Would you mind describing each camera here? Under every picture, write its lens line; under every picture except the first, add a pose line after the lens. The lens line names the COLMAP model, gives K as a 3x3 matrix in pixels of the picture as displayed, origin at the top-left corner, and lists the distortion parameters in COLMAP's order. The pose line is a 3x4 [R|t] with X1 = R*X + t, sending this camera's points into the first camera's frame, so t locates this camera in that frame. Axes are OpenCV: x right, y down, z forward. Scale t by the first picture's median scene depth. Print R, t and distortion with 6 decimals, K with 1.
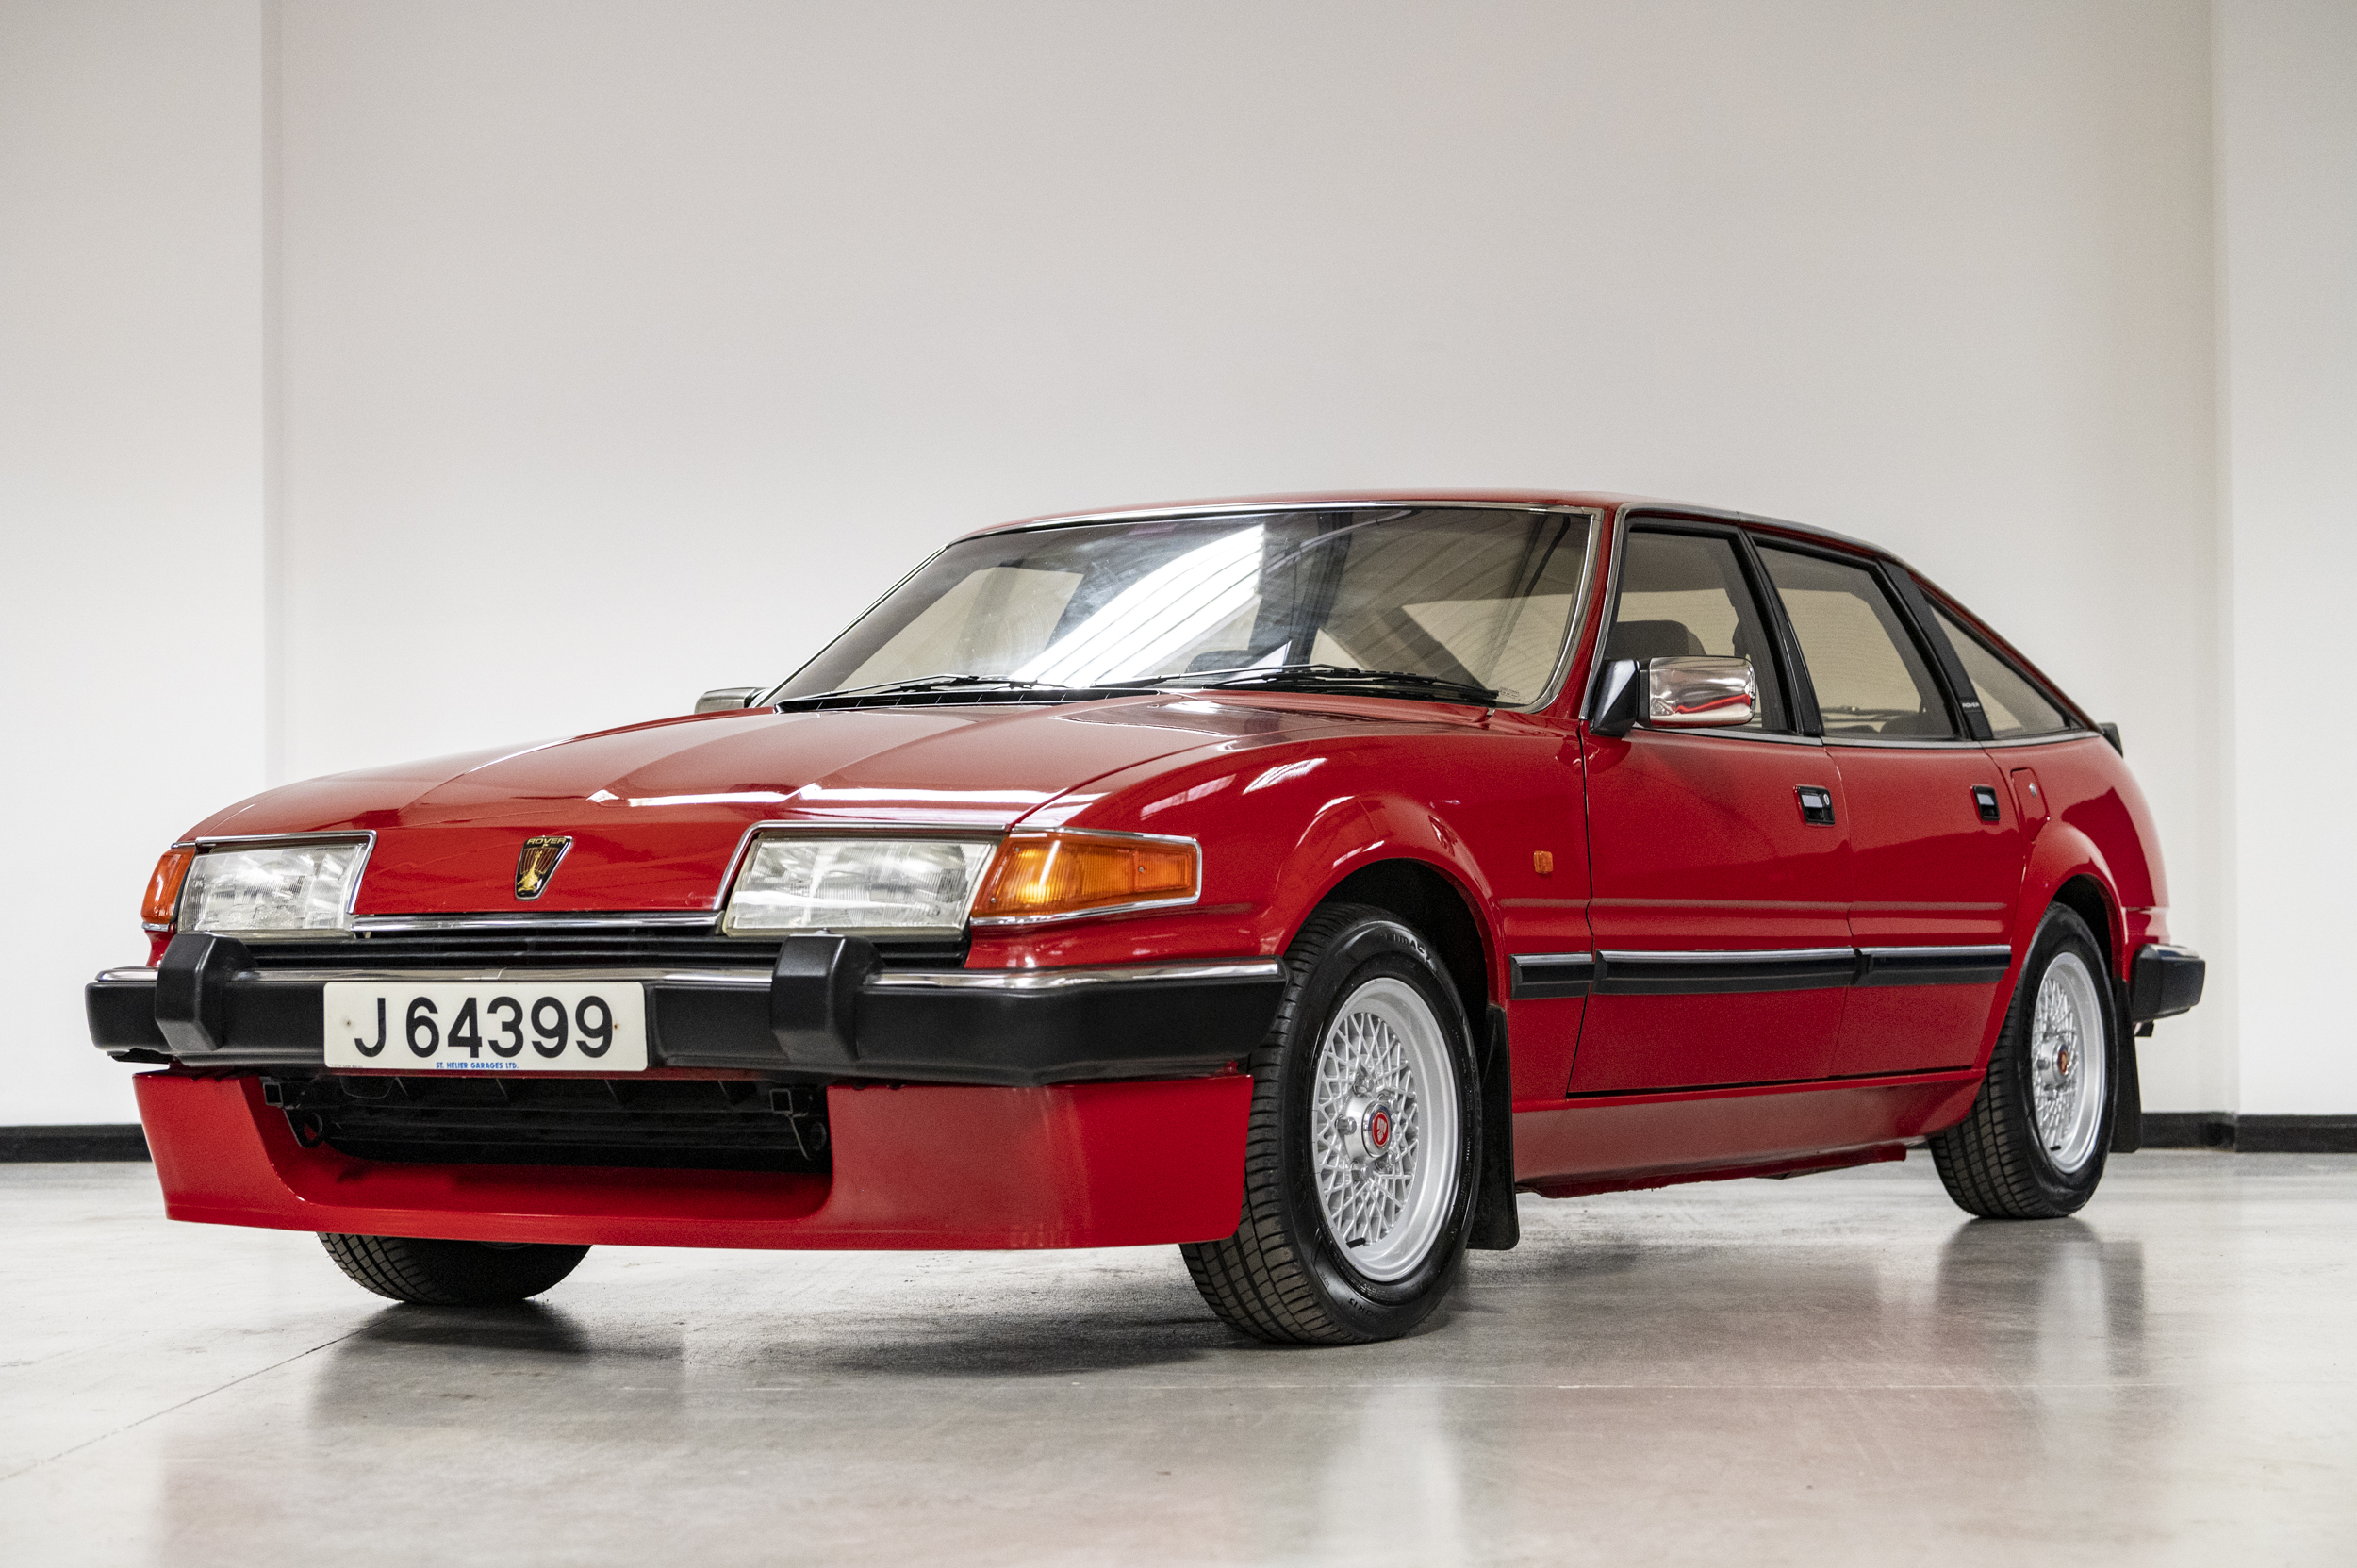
lens RADIAL K [[4743.4, 0, 1216.0], [0, 4743.4, 778.0], [0, 0, 1]] dist [-0.009803, -0.048911]
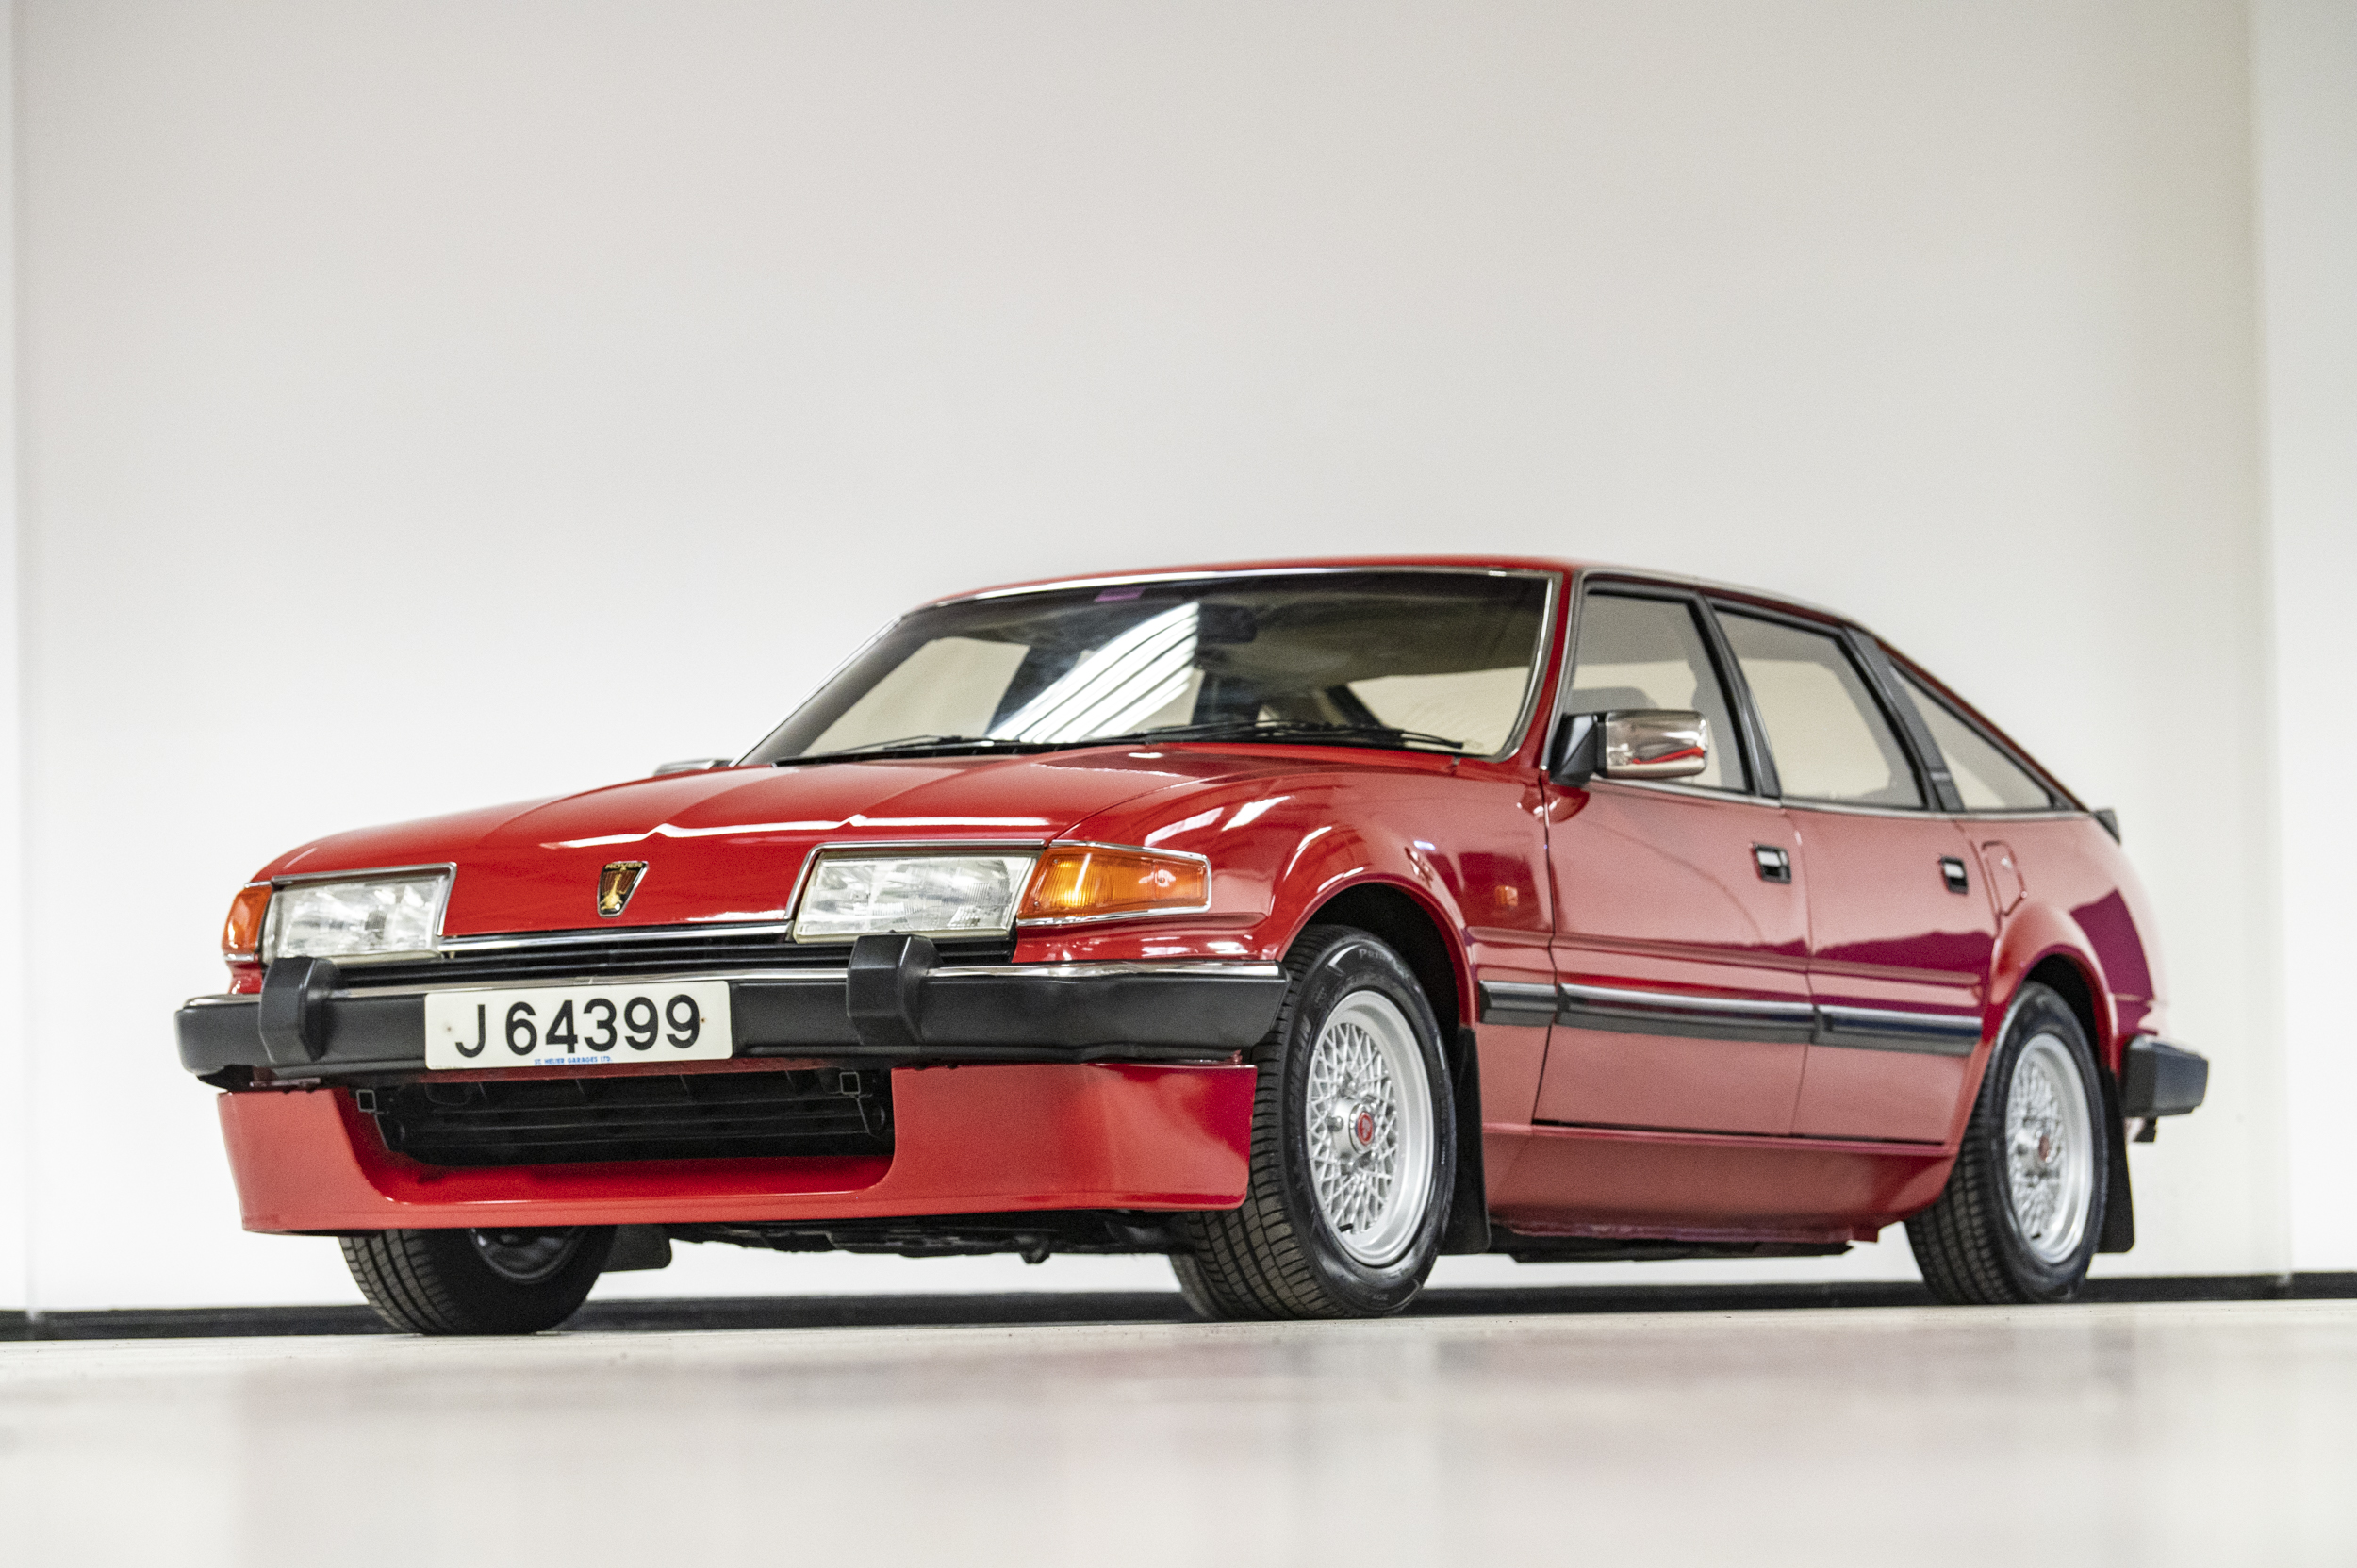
lens RADIAL K [[8005.6, 0, 1178.5], [0, 8005.6, 784.0], [0, 0, 1]] dist [0.049900, 0.384990]
pose [[0.999420, -0.007627, 0.033188, -0.069447], [0.008939, 0.999176, -0.039581, 0.066889], [-0.032858, 0.039855, 0.998665, -0.855062]]
